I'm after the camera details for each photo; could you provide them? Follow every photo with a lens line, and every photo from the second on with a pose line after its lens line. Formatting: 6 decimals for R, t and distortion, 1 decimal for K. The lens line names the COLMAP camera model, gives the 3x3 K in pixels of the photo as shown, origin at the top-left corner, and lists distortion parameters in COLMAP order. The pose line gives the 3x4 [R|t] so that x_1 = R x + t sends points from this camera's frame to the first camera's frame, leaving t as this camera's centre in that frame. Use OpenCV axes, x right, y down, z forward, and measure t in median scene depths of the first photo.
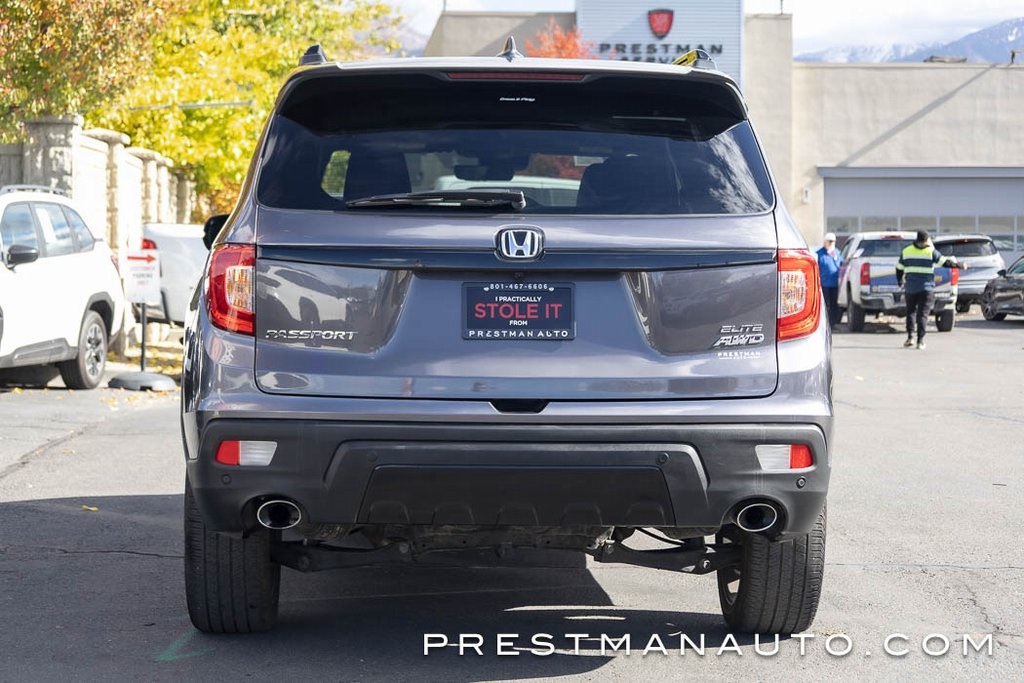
lens RADIAL K [[2035.2, 0, 511.8], [0, 2035.2, 342.6], [0, 0, 1]] dist [0.076697, 0.000000]
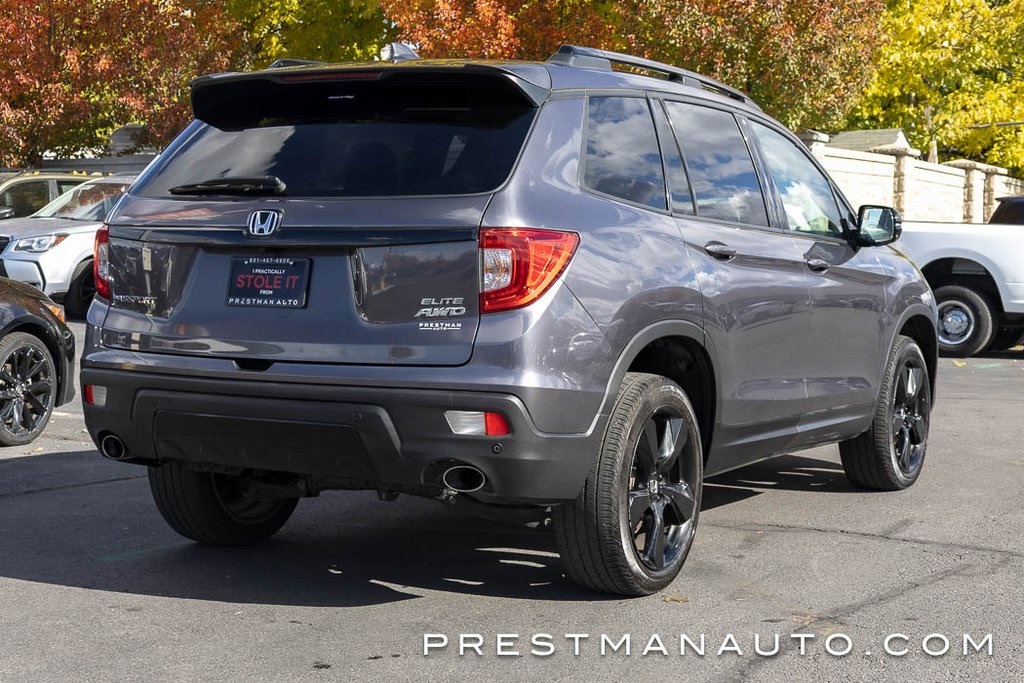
lens RADIAL K [[1623.2, 0, 512.0], [0, 1623.2, 340.3], [0, 0, 1]] dist [-0.053515, 0.000000]
pose [[0.859636, 0.032325, -0.509883, 0.585773], [-0.025661, 0.999469, 0.020099, -0.004631], [0.510262, -0.004194, 0.860009, 0.287411]]
